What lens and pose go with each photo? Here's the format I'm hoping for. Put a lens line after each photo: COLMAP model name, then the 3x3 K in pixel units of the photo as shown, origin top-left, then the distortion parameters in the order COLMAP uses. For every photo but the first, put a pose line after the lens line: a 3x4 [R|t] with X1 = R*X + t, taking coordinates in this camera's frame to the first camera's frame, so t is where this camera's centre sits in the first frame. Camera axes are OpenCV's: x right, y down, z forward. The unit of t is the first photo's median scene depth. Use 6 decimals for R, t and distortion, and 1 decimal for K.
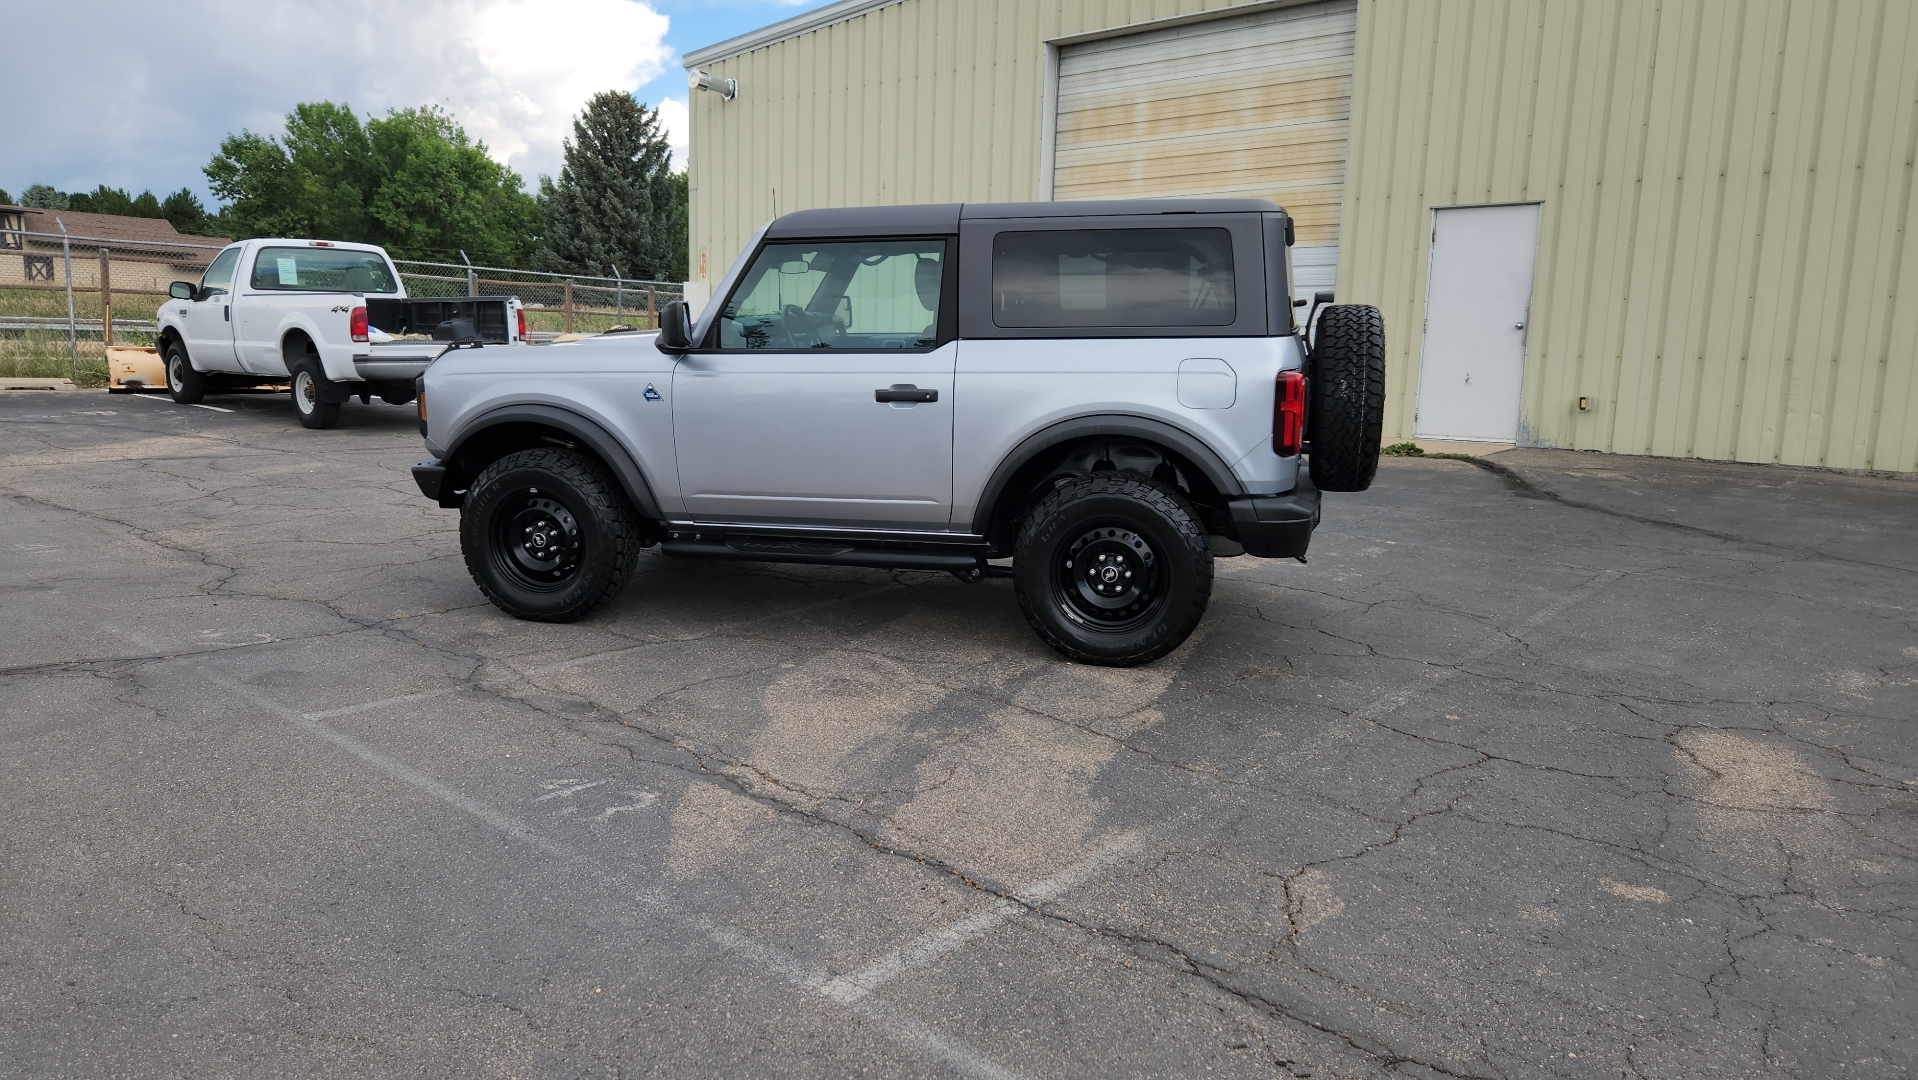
lens RADIAL K [[1286.1, 0, 923.3], [0, 1286.1, 547.0], [0, 0, 1]] dist [0.067106, -0.050739]
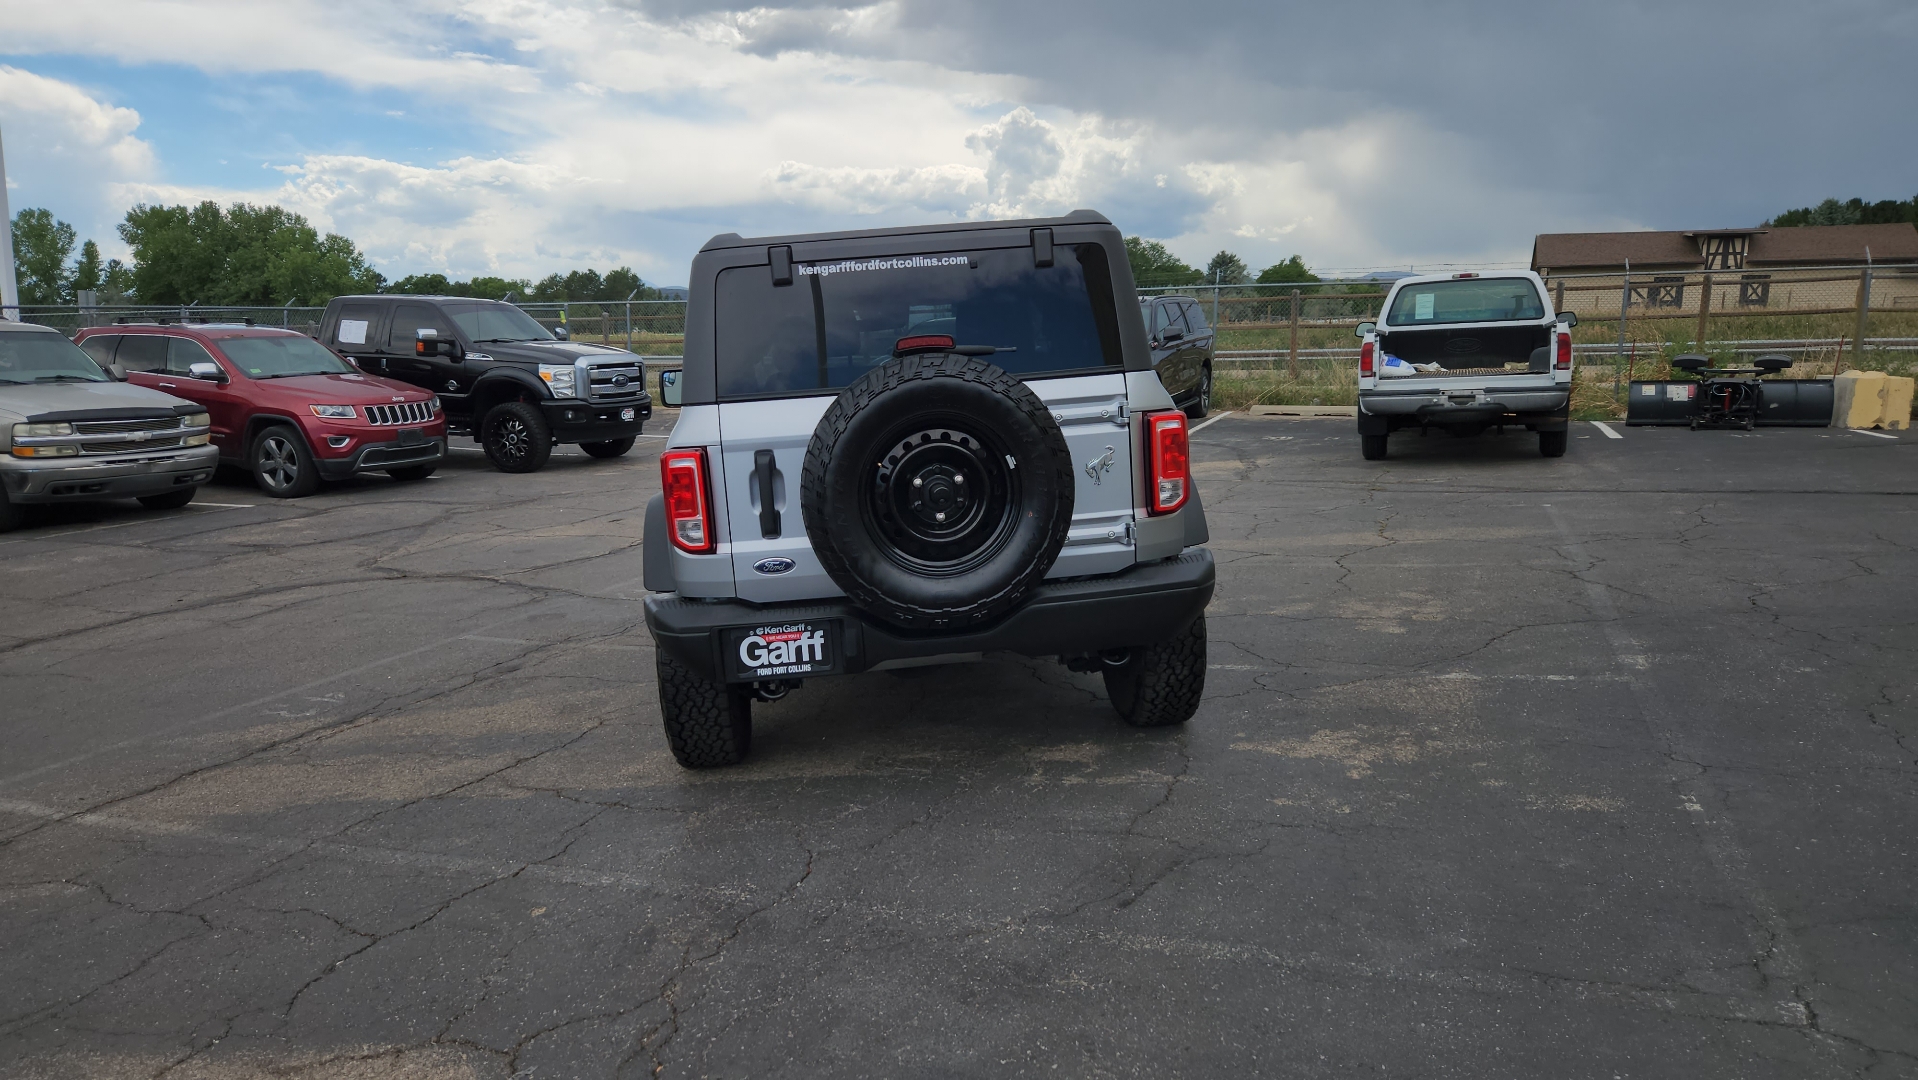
lens RADIAL K [[1286.1, 0, 927.3], [0, 1286.1, 552.8], [0, 0, 1]] dist [0.067106, -0.050739]
pose [[0.332678, 0.116873, -0.935770, 1.020545], [-0.122221, 0.989265, 0.080103, -0.144491], [0.935087, 0.087723, 0.343391, 0.816051]]
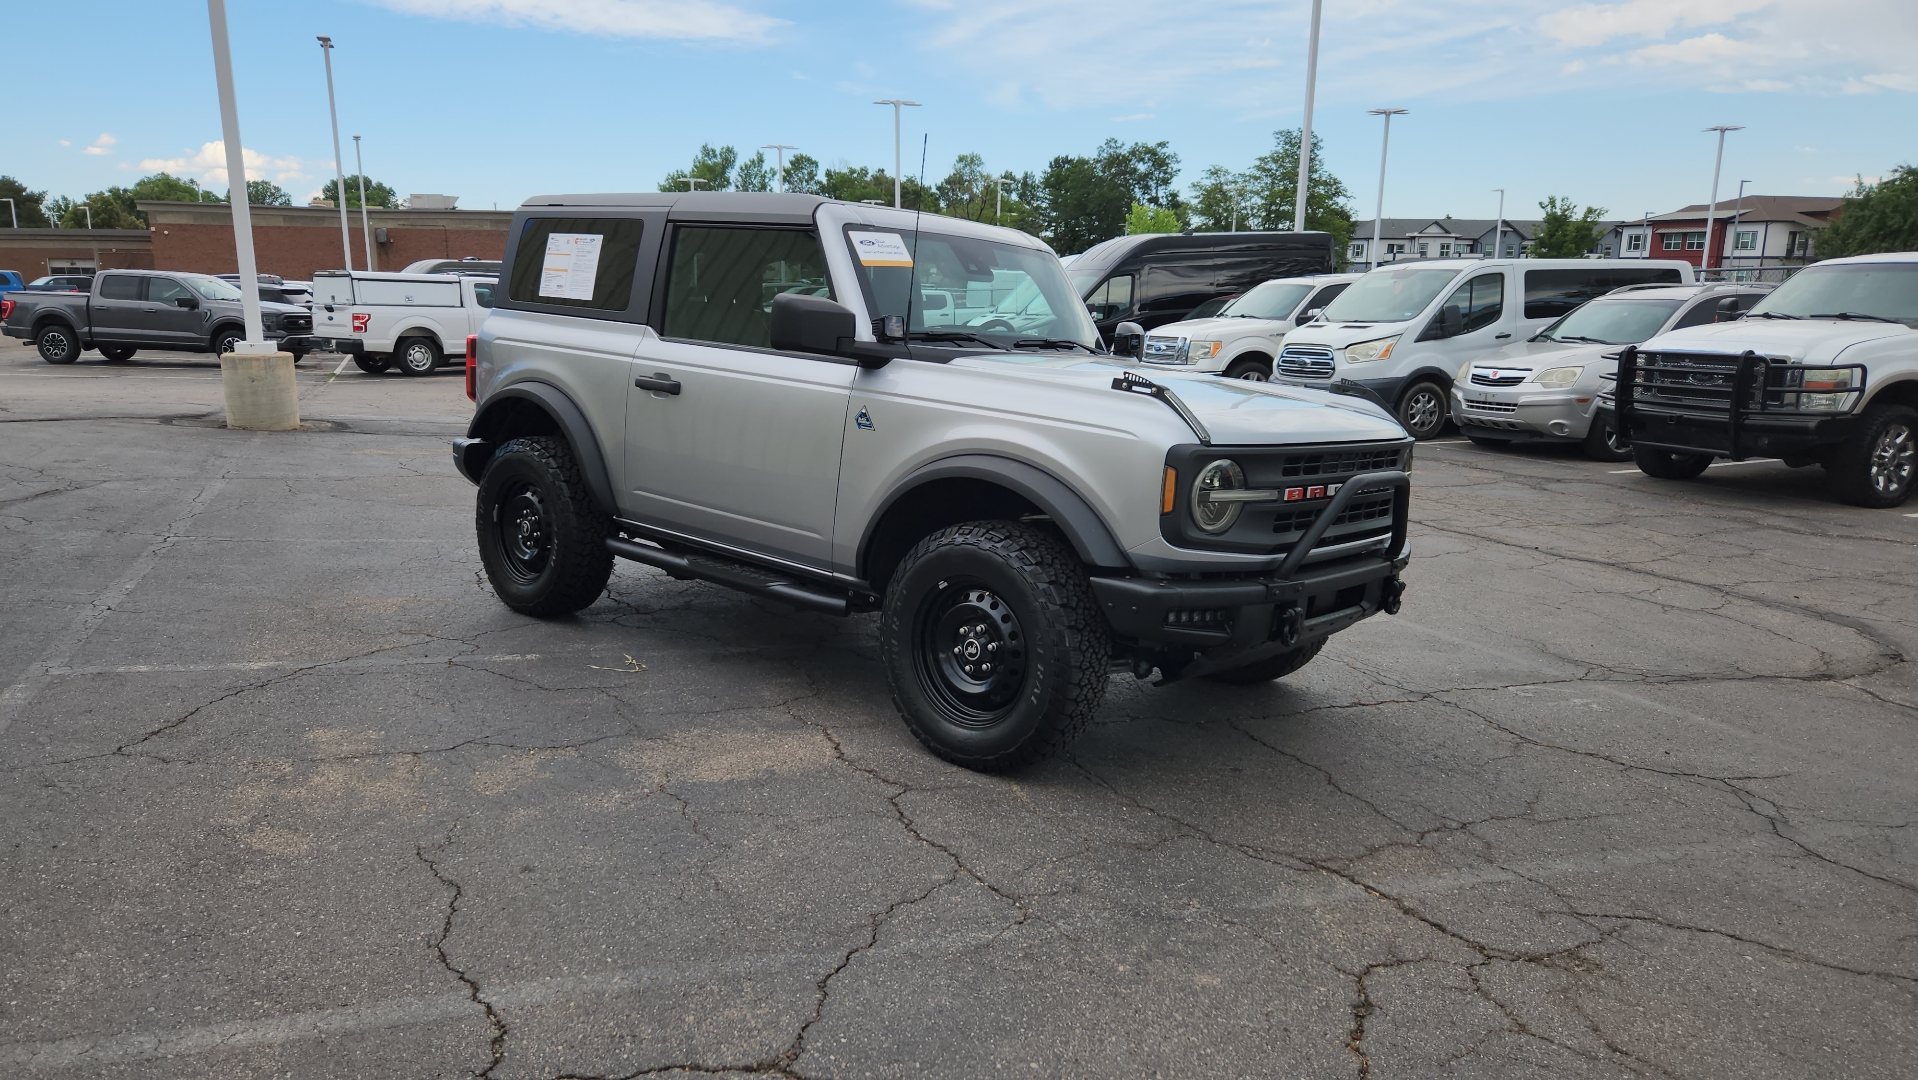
lens RADIAL K [[1284.1, 0, 926.3], [0, 1284.1, 555.5], [0, 0, 1]] dist [0.067837, -0.053083]
pose [[-0.889675, -0.137315, 0.435457, -0.536923], [0.028416, 0.935207, 0.352960, -0.393958], [-0.455709, 0.326394, -0.828128, 2.036224]]
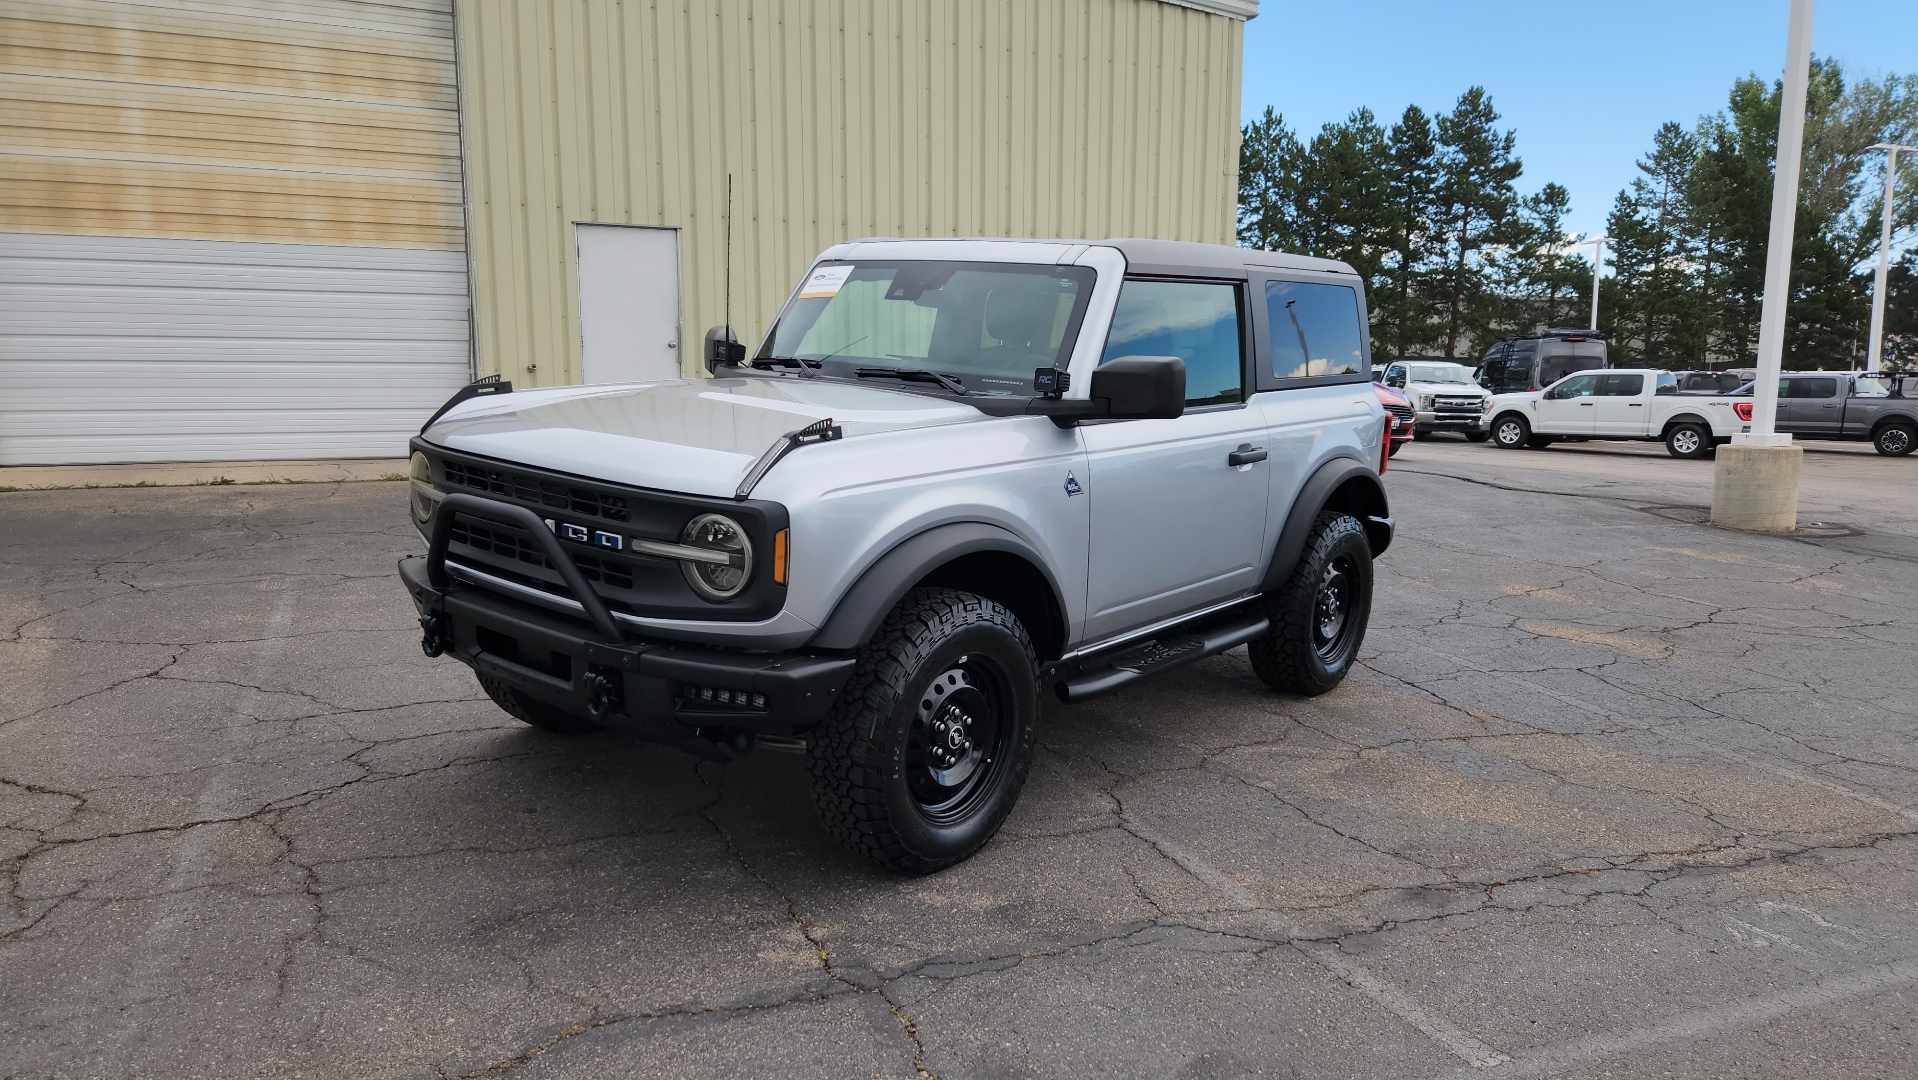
lens RADIAL K [[1284.3, 0, 943.6], [0, 1284.3, 556.4], [0, 0, 1]] dist [0.062963, -0.047874]
pose [[0.424228, -0.153513, 0.892449, -0.913651], [0.140417, 0.984757, 0.102644, -0.169466], [-0.894603, 0.081770, 0.439317, 0.788700]]
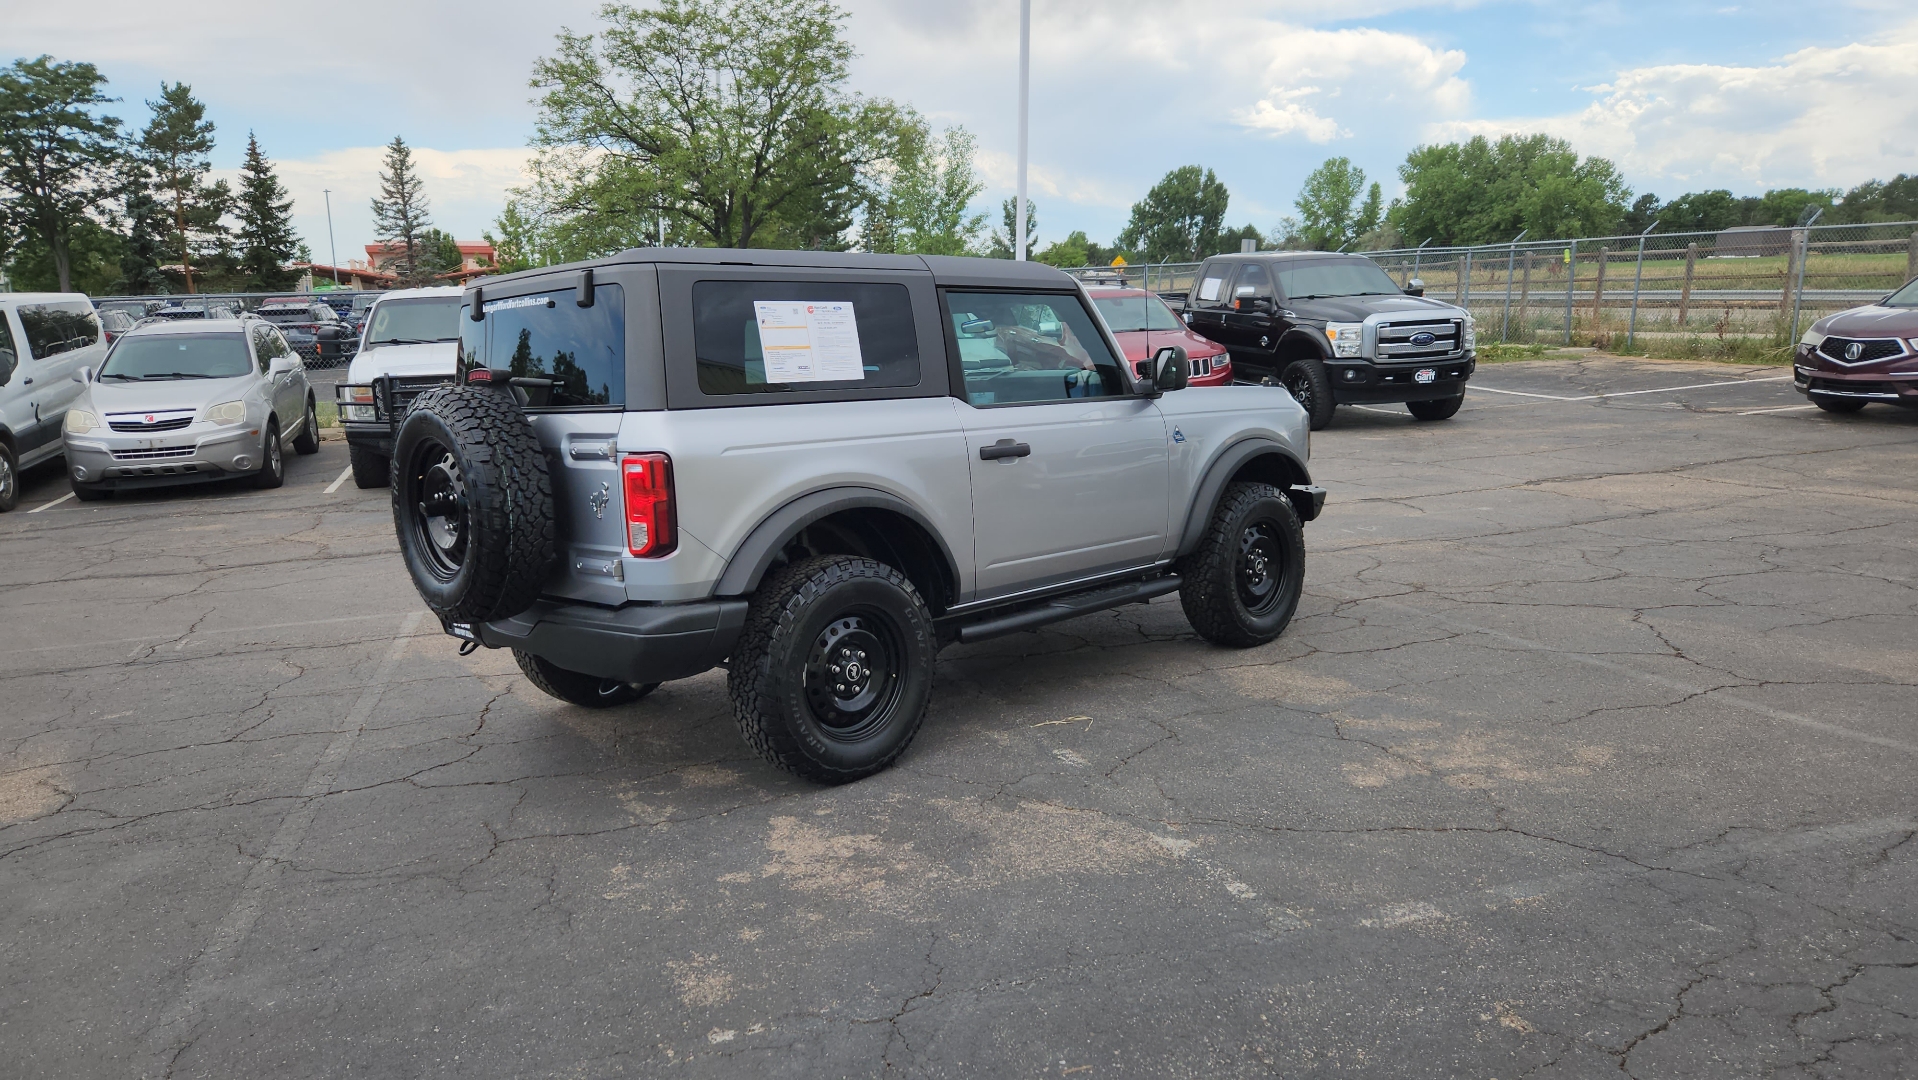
lens RADIAL K [[1284.1, 0, 933.2], [0, 1284.1, 556.5], [0, 0, 1]] dist [0.067837, -0.053083]
pose [[-0.527729, 0.151780, -0.835742, 0.890412], [-0.125769, 0.959098, 0.253600, -0.339484], [0.840050, 0.238943, -0.487054, 1.730507]]
